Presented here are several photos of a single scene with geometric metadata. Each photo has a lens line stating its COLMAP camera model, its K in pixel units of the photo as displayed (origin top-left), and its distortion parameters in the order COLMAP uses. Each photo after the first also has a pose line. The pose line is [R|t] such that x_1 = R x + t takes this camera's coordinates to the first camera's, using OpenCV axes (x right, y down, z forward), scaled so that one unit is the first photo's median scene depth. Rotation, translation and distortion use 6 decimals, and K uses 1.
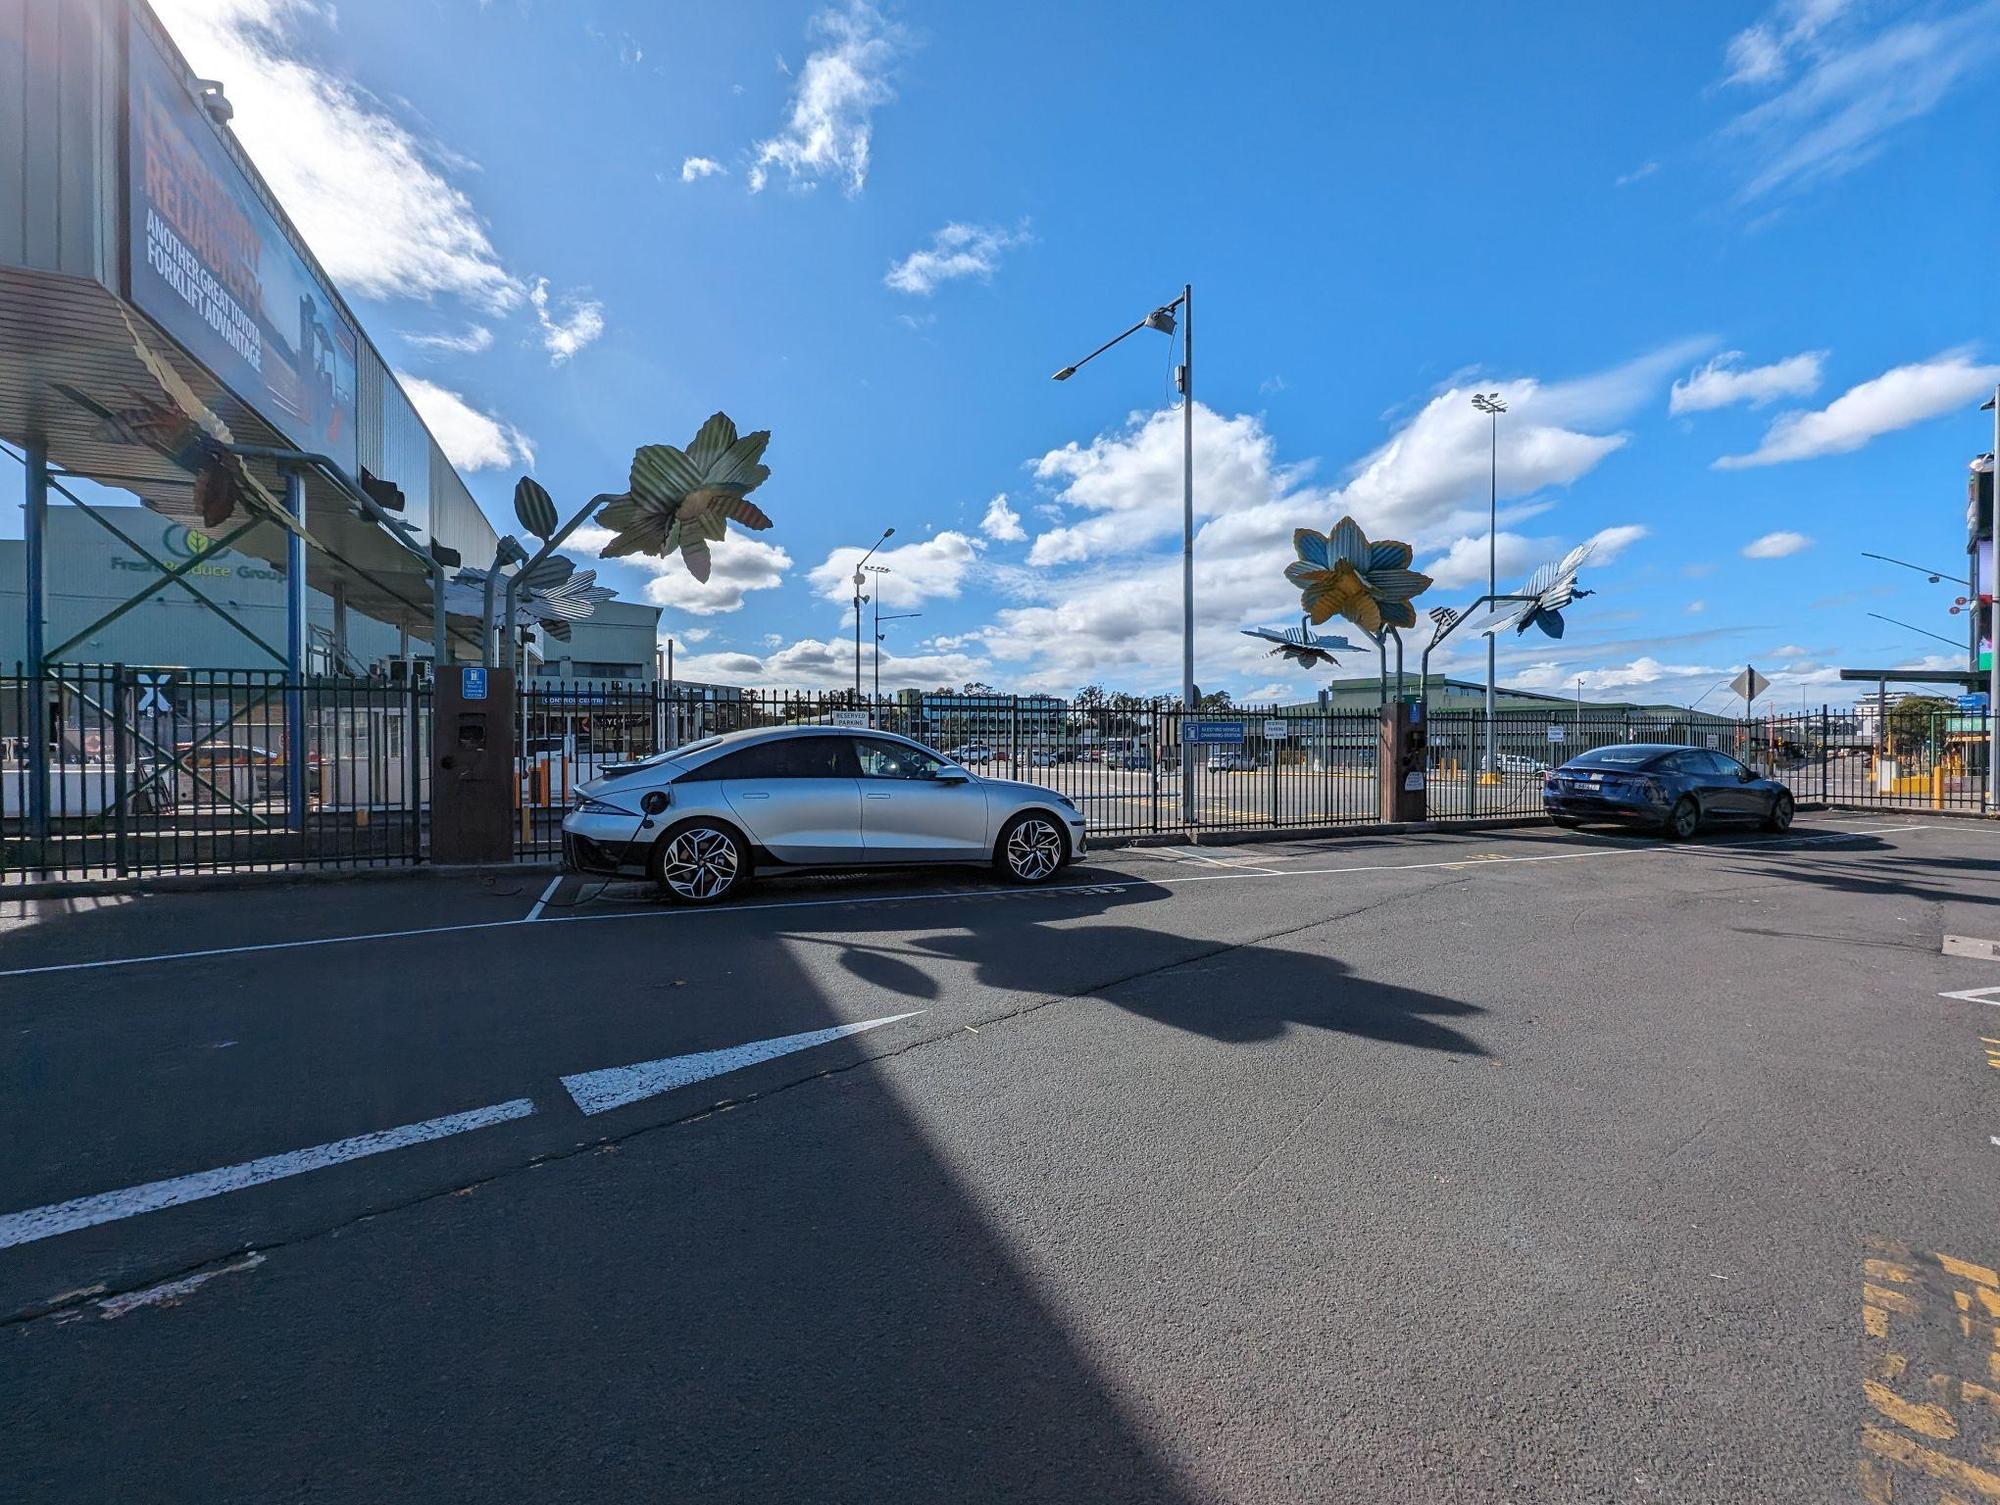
lens RADIAL K [[782.4, 0, 1000.0], [0, 782.4, 752.5], [0, 0, 1]] dist [0.006895, -0.000062]
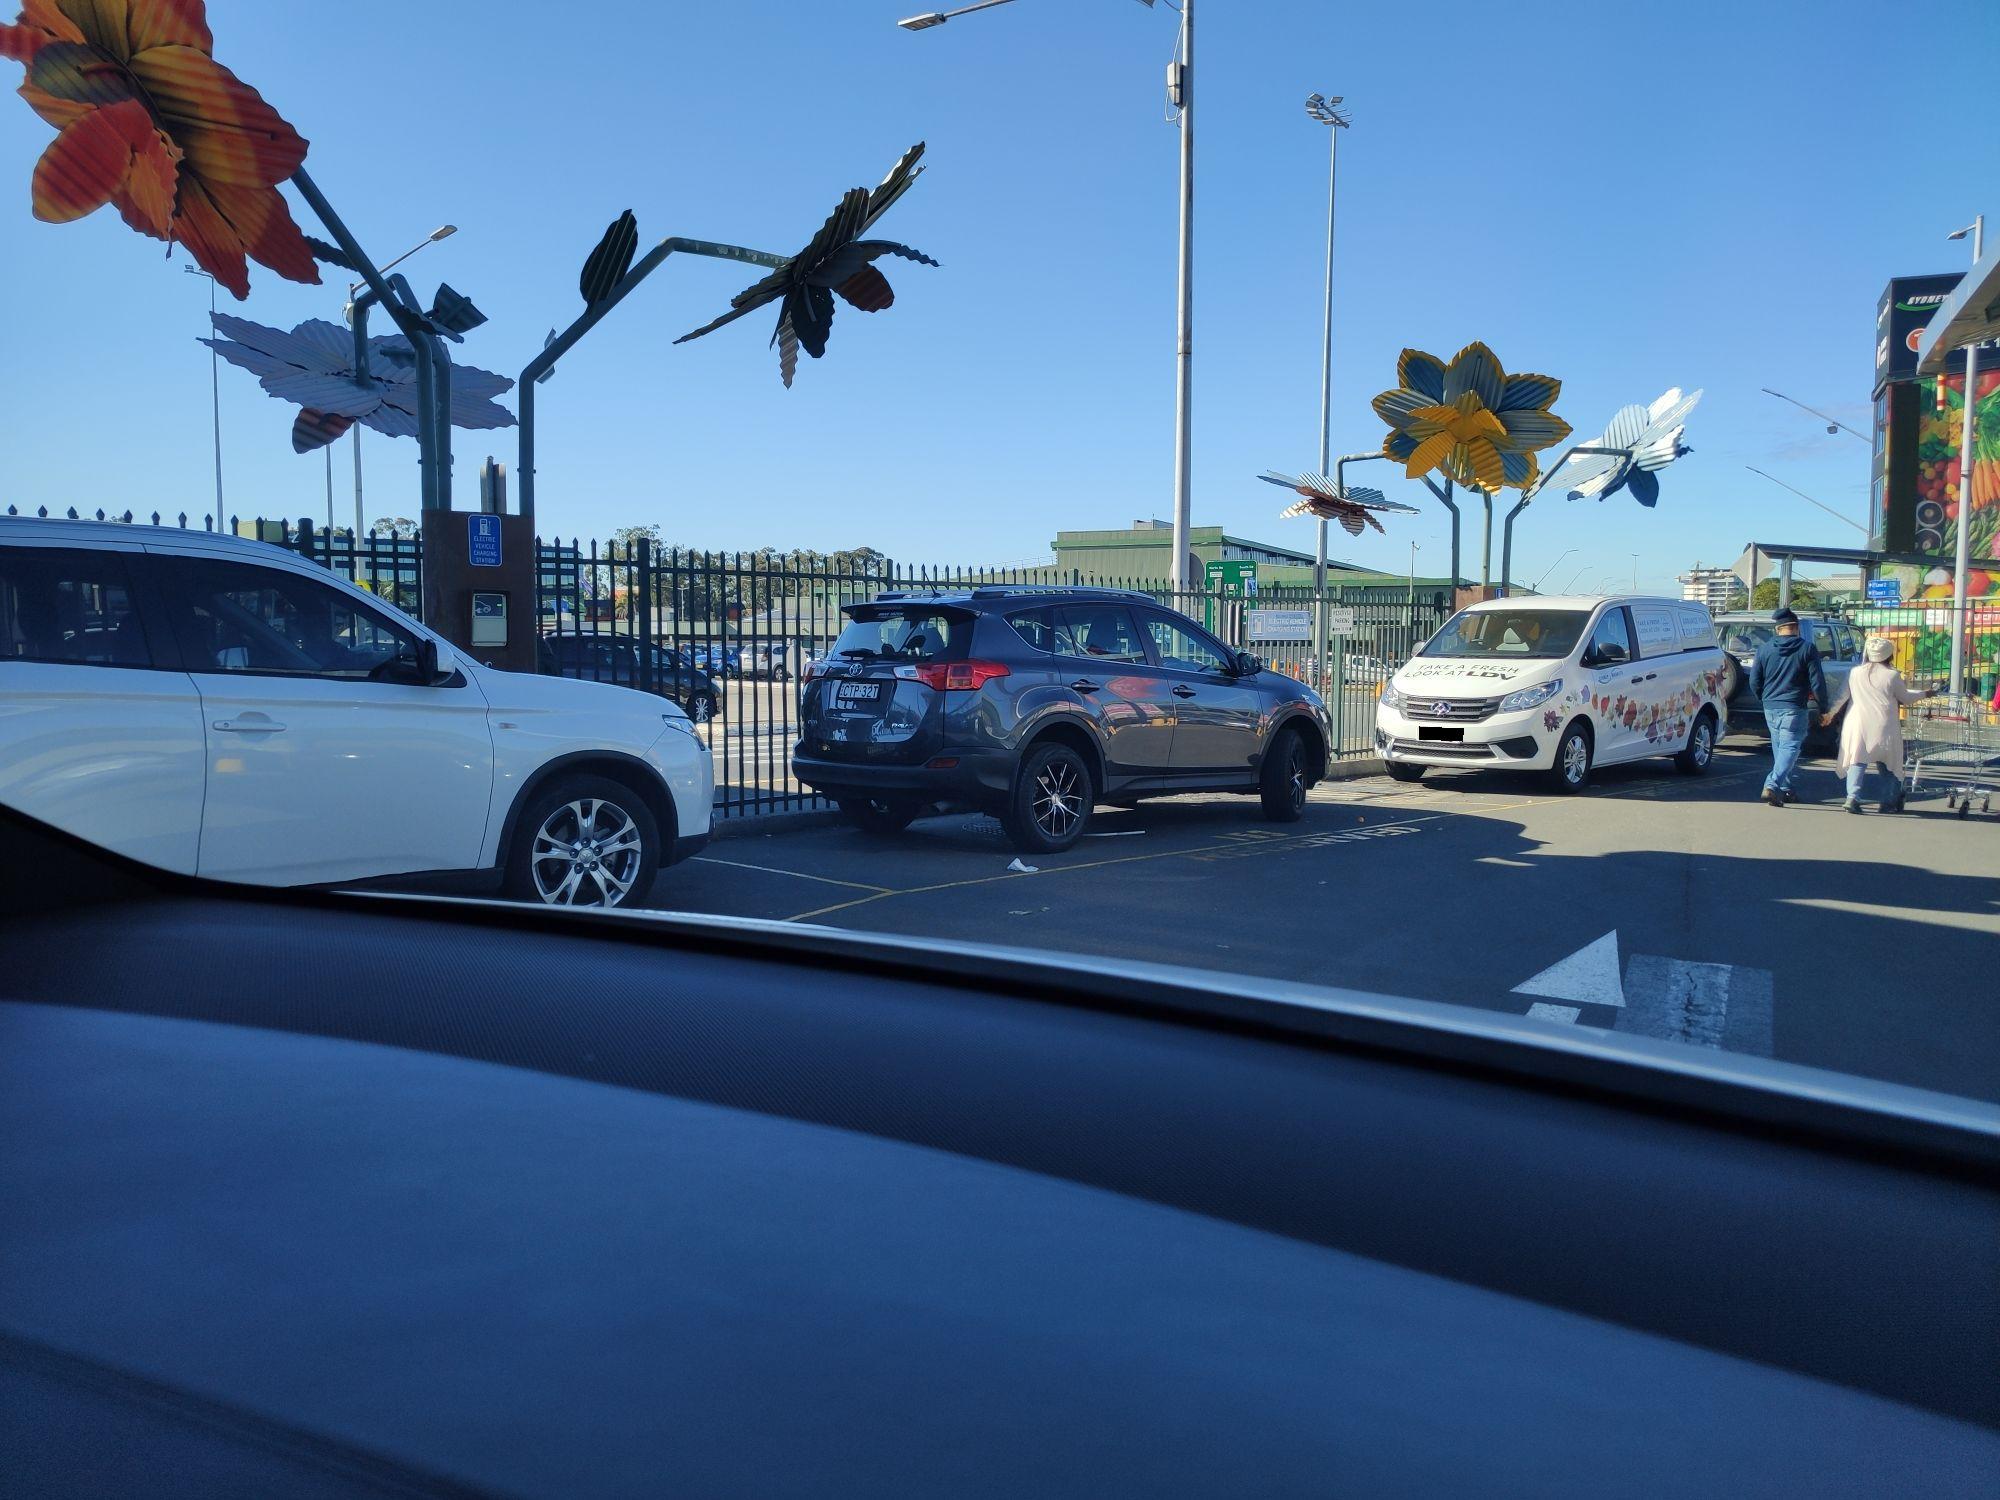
lens RADIAL K [[1410.5, 0, 1000.0], [0, 1410.5, 750.0], [0, 0, 1]] dist [0.021840, -0.011461]
pose [[0.929310, -0.028600, 0.368192, -0.388187], [0.003216, 0.997586, 0.069371, -0.001185], [-0.369287, -0.063283, 0.927158, -0.091299]]
